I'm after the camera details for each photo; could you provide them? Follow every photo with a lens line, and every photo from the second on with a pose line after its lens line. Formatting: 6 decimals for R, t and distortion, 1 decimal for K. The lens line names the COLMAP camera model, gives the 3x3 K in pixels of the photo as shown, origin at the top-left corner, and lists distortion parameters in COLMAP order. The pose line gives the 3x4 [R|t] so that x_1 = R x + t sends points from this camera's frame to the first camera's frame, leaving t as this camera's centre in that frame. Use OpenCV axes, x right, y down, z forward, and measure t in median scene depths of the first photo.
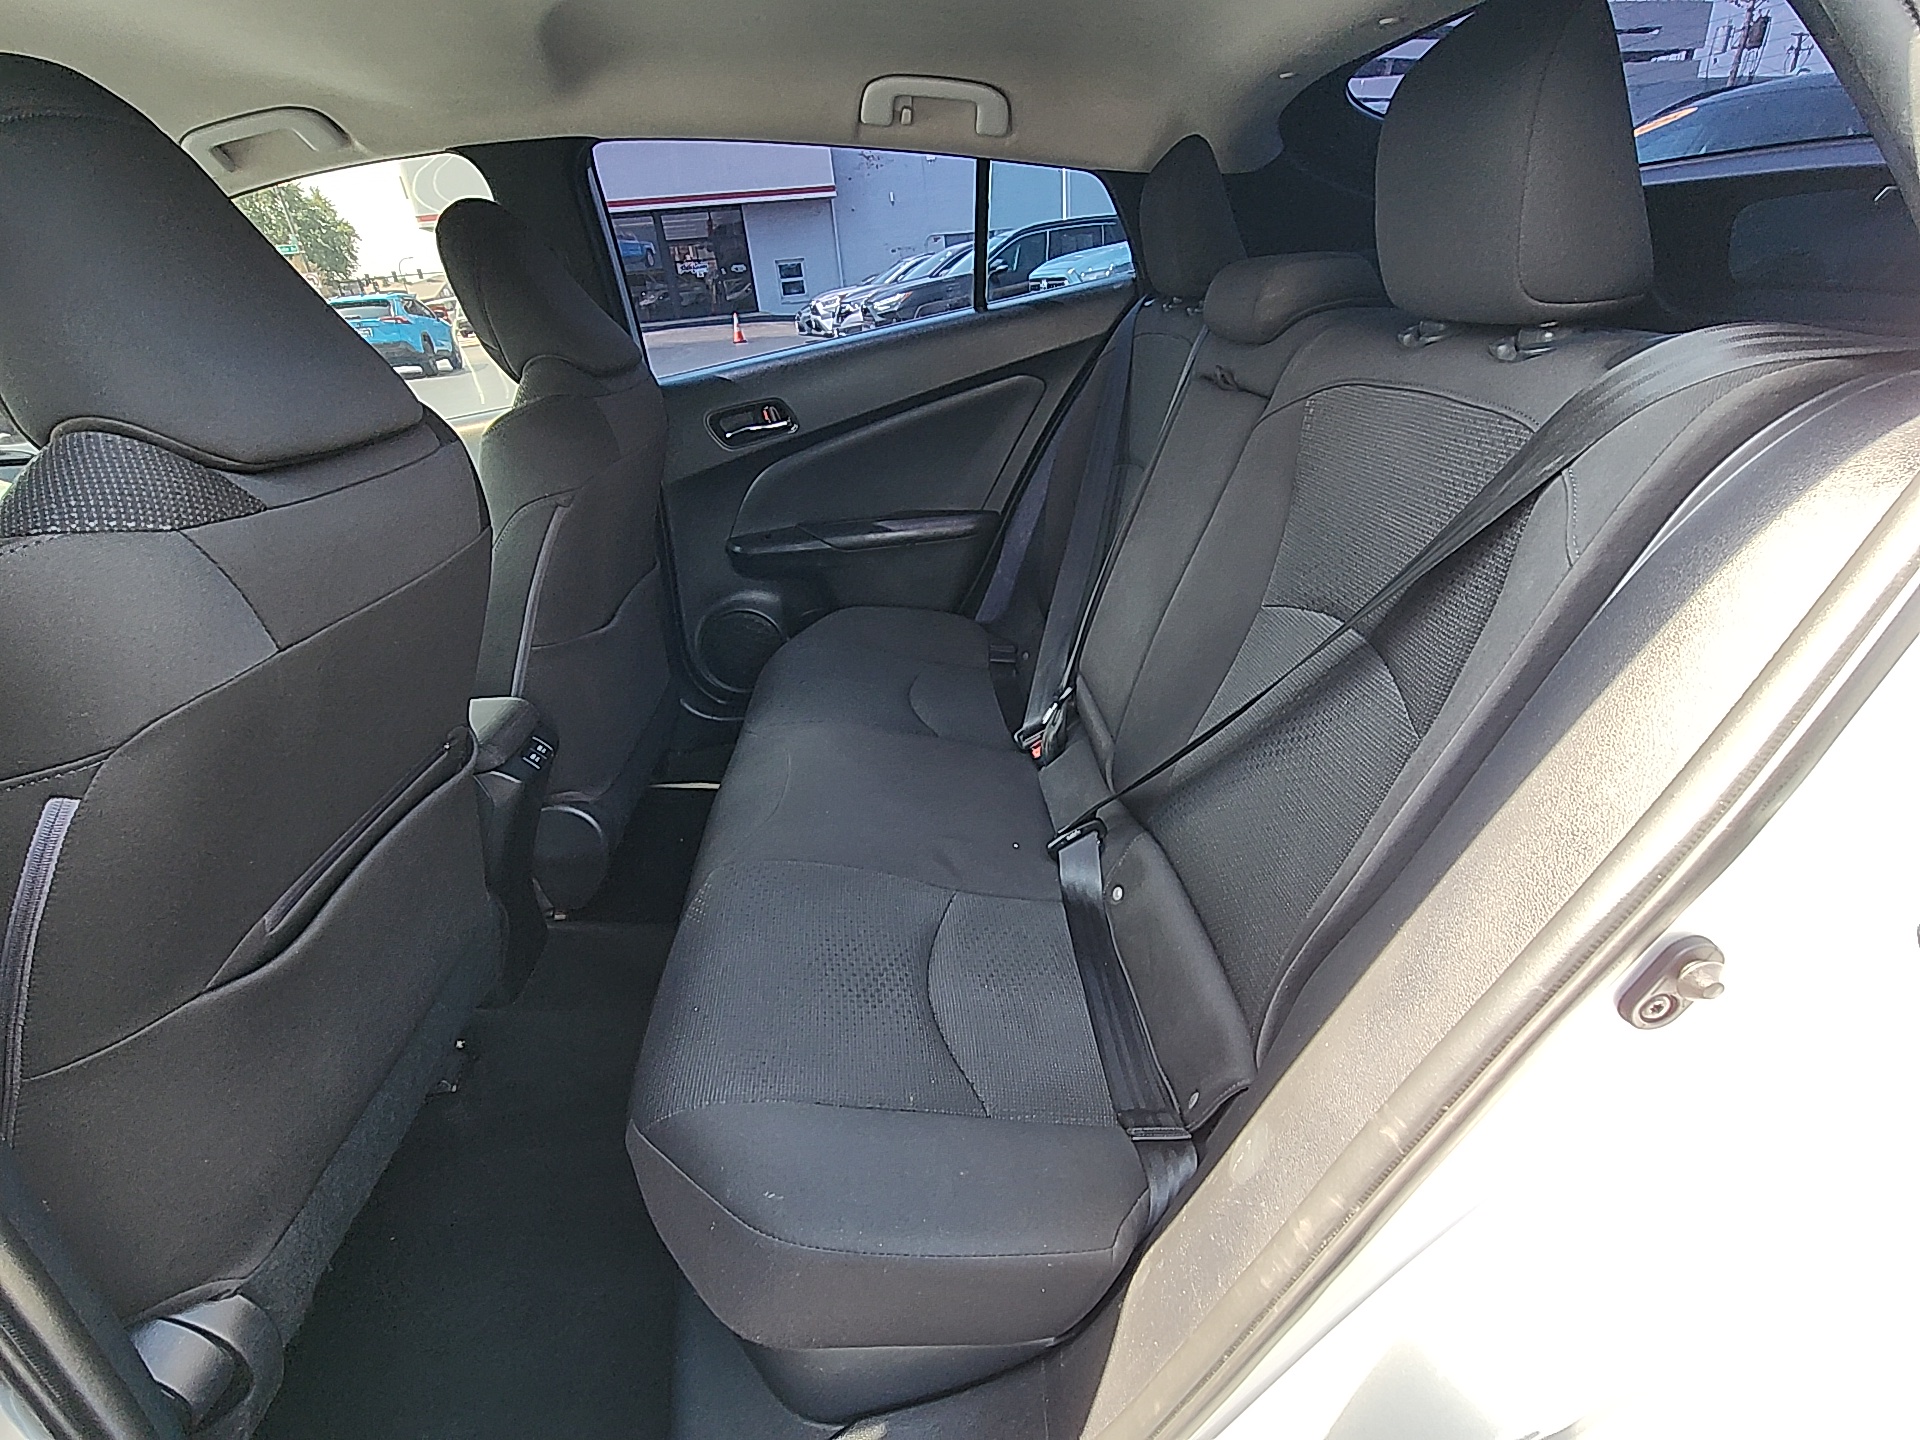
lens RADIAL K [[916.1, 0, 959.0], [0, 916.1, 728.4], [0, 0, 1]] dist [0.006644, -0.000498]
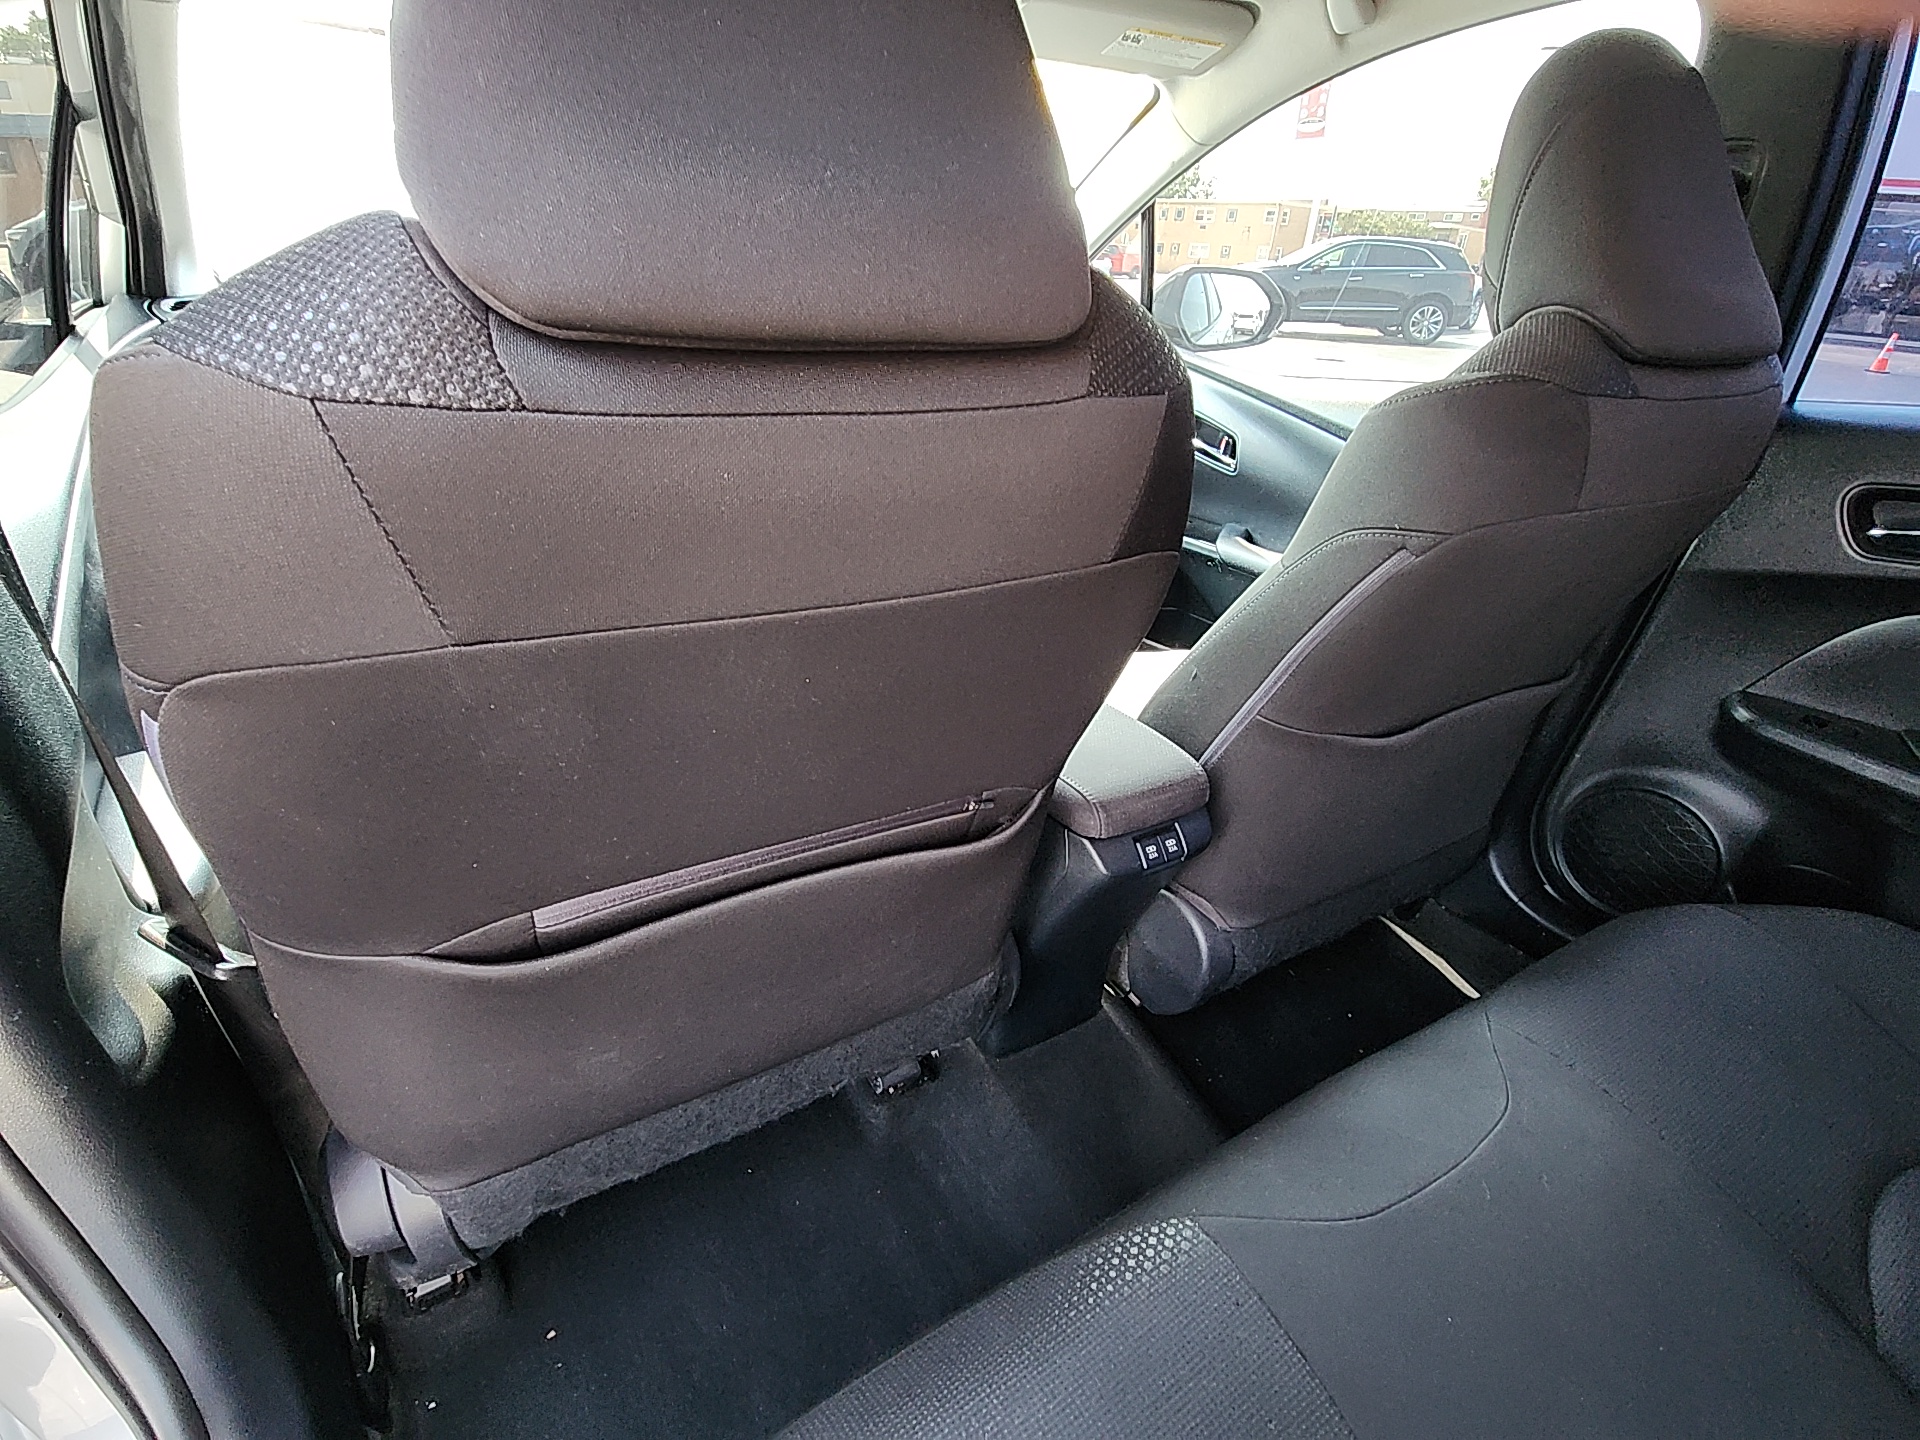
lens RADIAL K [[877.6, 0, 960.0], [0, 877.6, 720.0], [0, 0, 1]] dist [-0.002262, -0.000489]
pose [[0.444848, 0.517688, -0.730828, -0.077109], [-0.483209, 0.825789, 0.290830, -0.154810], [0.754068, 0.223768, 0.617502, 0.395746]]
